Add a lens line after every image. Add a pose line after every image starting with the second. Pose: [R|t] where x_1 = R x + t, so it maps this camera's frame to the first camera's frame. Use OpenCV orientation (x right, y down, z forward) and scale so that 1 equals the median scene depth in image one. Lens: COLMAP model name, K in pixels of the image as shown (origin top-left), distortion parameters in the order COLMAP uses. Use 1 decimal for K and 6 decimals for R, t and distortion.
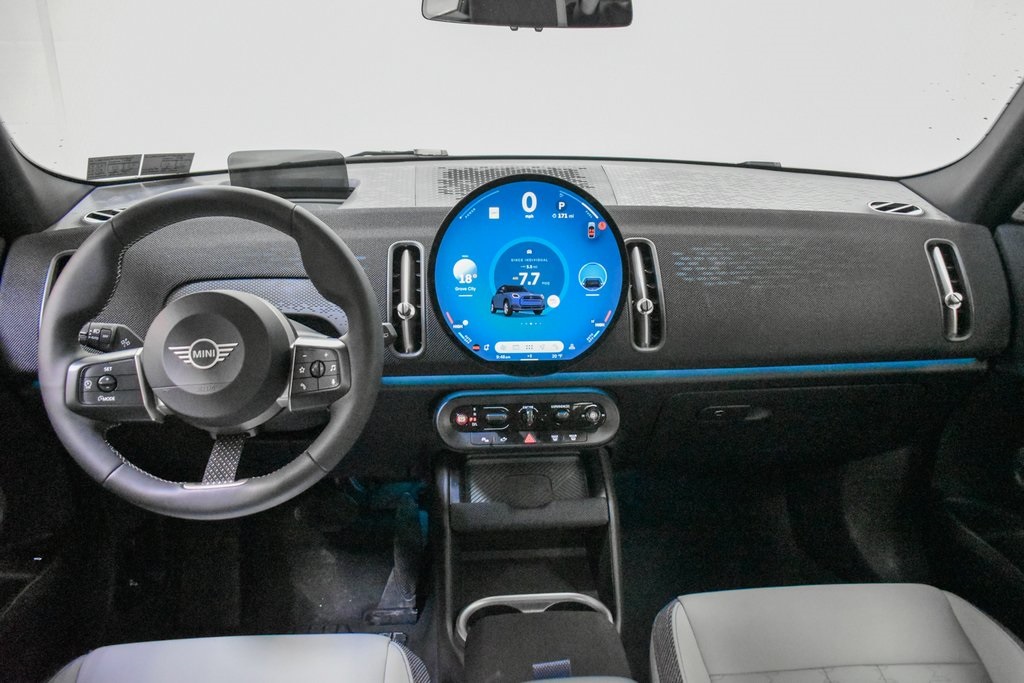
lens RADIAL K [[822.8, 0, 533.6], [0, 822.8, 345.3], [0, 0, 1]] dist [-0.023395, -0.004499]
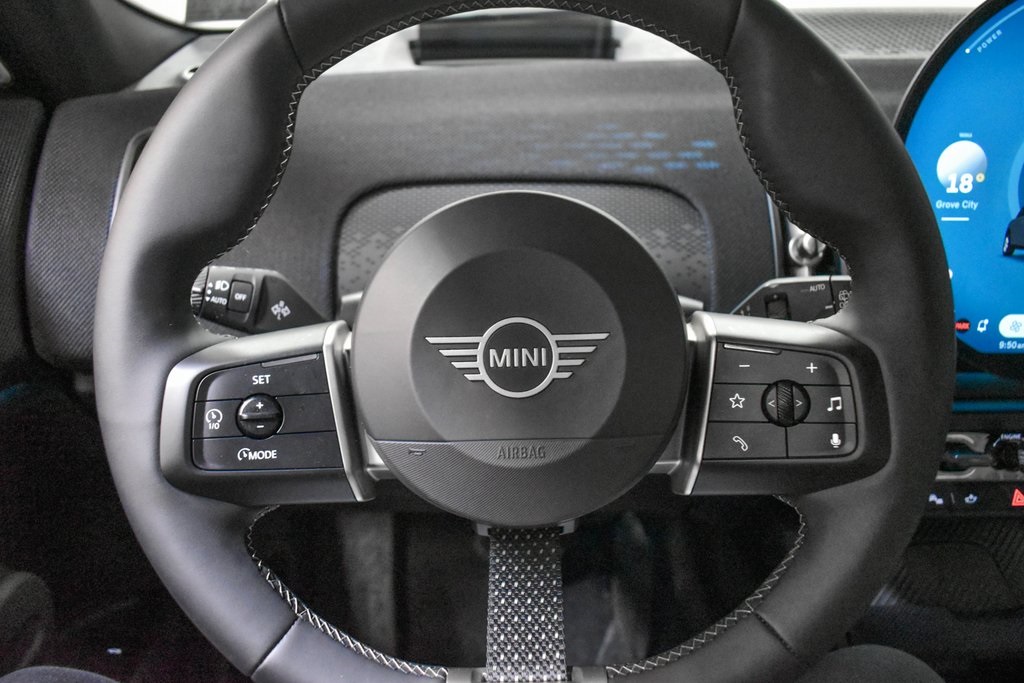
lens RADIAL K [[822.8, 0, 533.6], [0, 822.8, 345.3], [0, 0, 1]] dist [-0.023395, -0.004499]
pose [[0.996243, 0.020623, -0.084112, -0.281338], [-0.014349, 0.997116, 0.074522, -0.018095], [0.085406, -0.073035, 0.993666, 0.485640]]
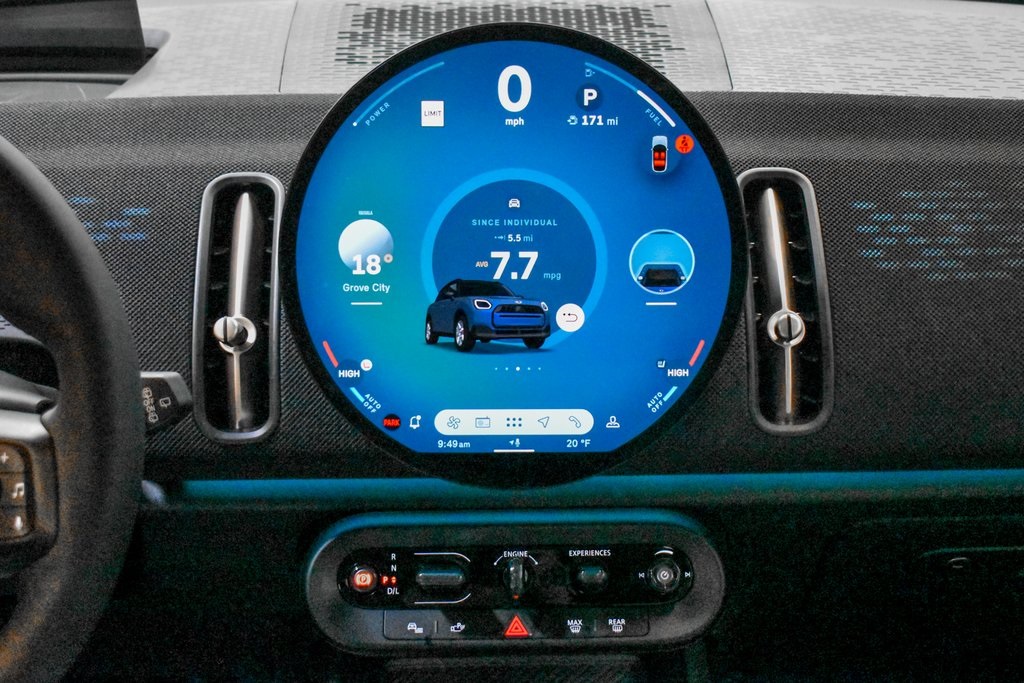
lens RADIAL K [[1568.6, 0, 534.2], [0, 1568.6, 344.0], [0, 0, 1]] dist [-0.016887, -0.001146]
pose [[0.998585, 0.012263, -0.051745, 0.047491], [-0.011955, 0.999909, 0.006251, -0.044120], [0.051817, -0.005624, 0.998641, 0.174233]]
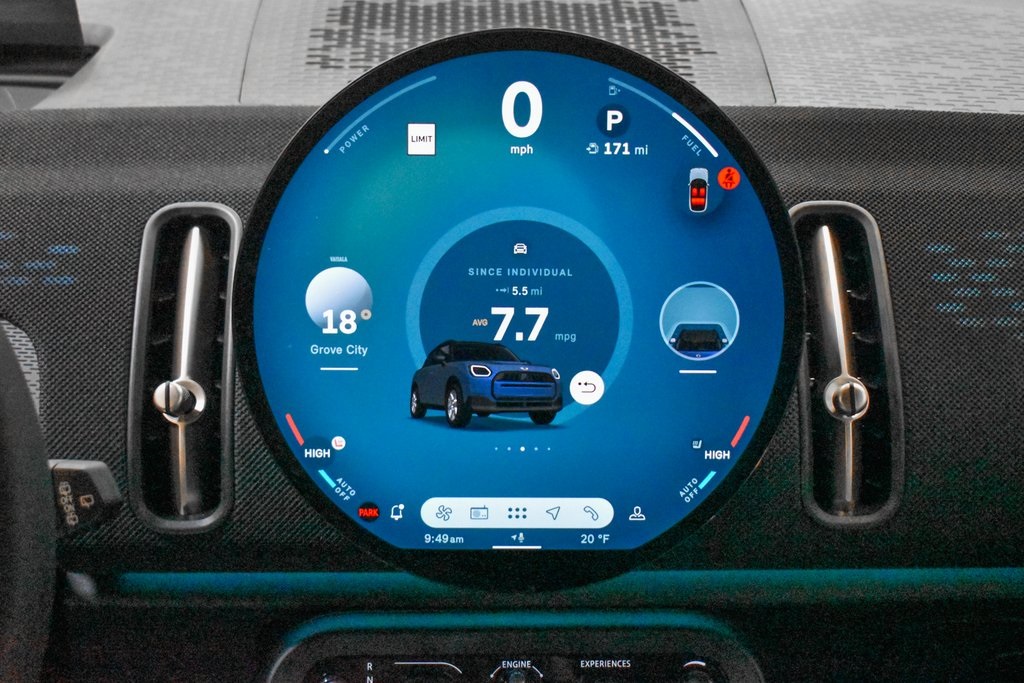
lens RADIAL K [[1640.2, 0, 512.0], [0, 1640.2, 341.5], [0, 0, 1]] dist [-0.008946, -0.000050]
pose [[0.998151, 0.020786, -0.057122, 0.031521], [-0.020254, 0.999746, 0.009874, -0.078893], [0.057313, -0.008698, 0.998318, 0.288800]]
